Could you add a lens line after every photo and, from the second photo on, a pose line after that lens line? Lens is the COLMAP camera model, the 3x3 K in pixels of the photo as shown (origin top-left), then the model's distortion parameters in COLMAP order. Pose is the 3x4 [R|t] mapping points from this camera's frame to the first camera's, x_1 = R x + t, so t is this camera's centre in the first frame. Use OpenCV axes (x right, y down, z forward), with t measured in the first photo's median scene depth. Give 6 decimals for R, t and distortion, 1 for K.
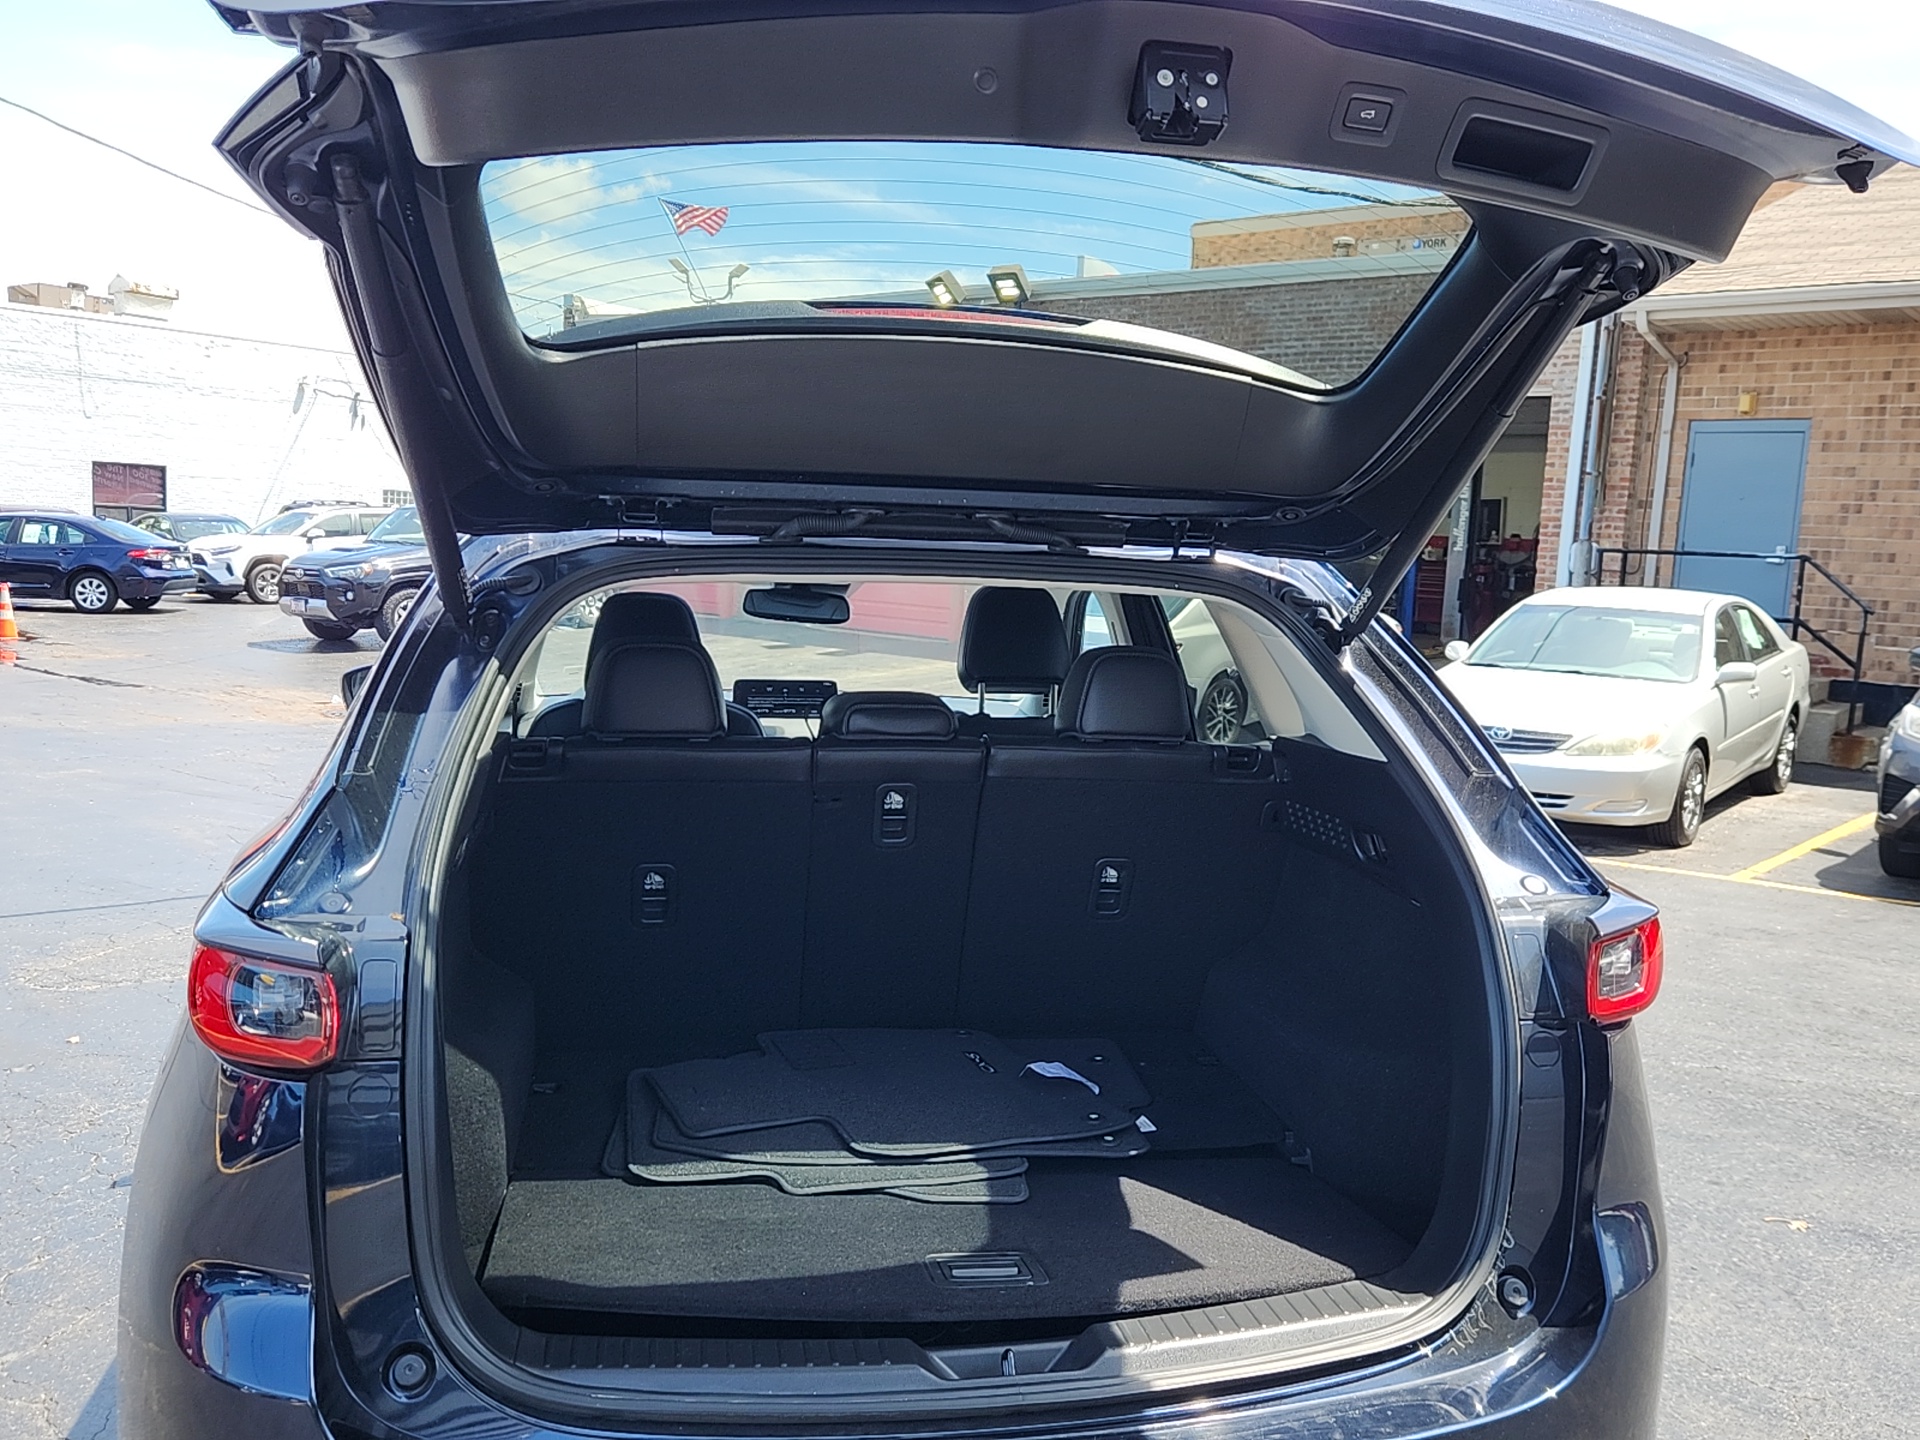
lens RADIAL K [[1687.1, 0, 997.8], [0, 1687.1, 731.5], [0, 0, 1]] dist [0.073016, -0.107793]
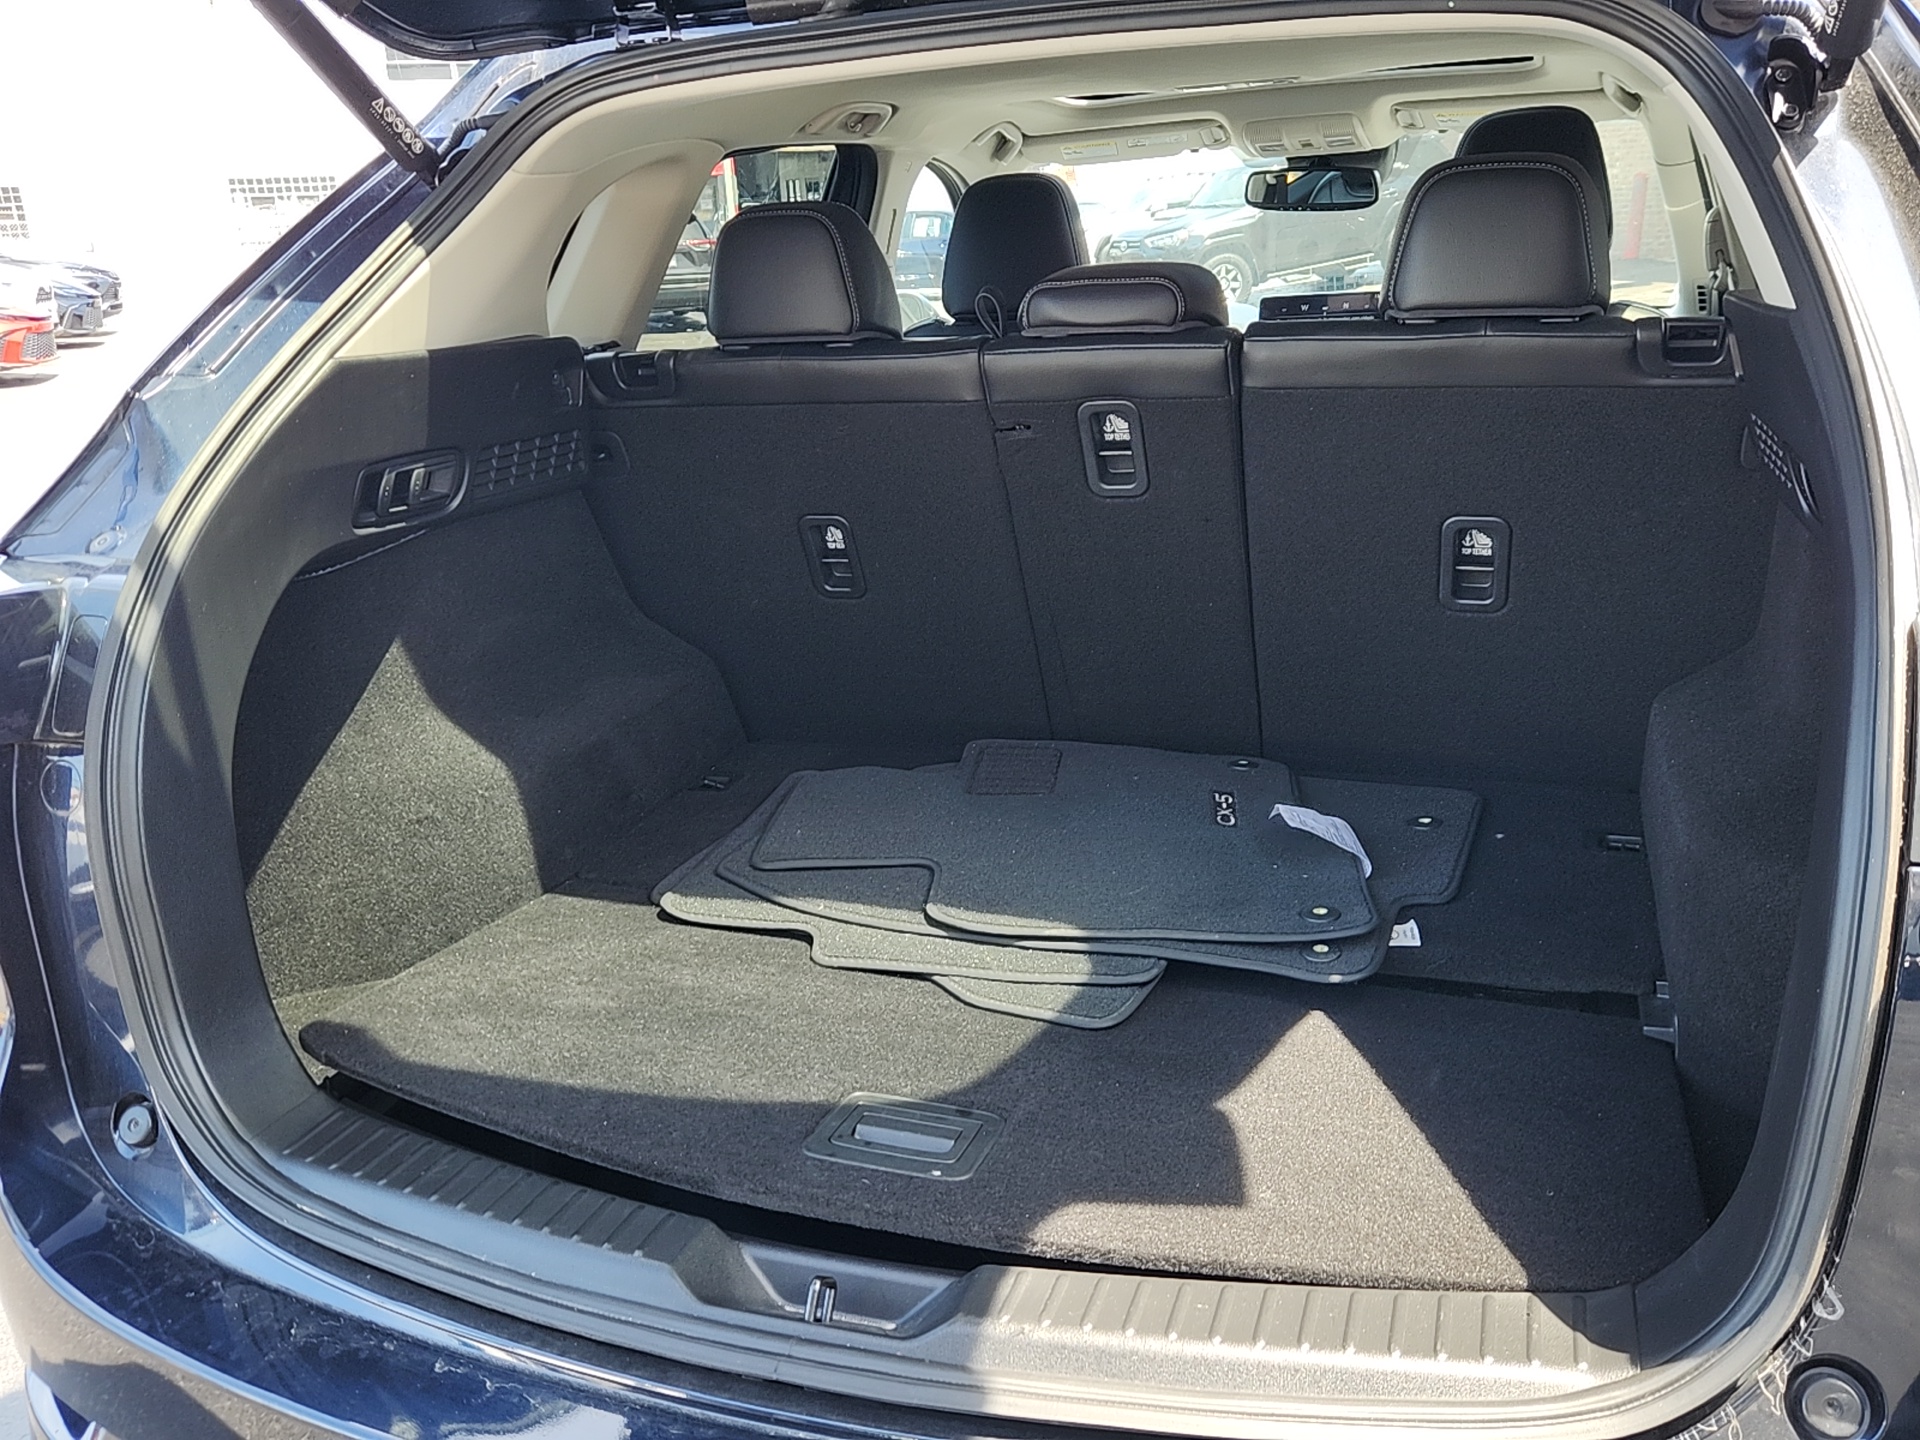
lens RADIAL K [[1632.3, 0, 962.7], [0, 1632.3, 740.0], [0, 0, 1]] dist [0.068203, -0.039951]
pose [[0.847224, 0.083251, -0.524672, 0.288525], [0.021969, 0.981309, 0.191181, 0.043165], [0.530781, -0.173499, 0.829560, 0.452585]]
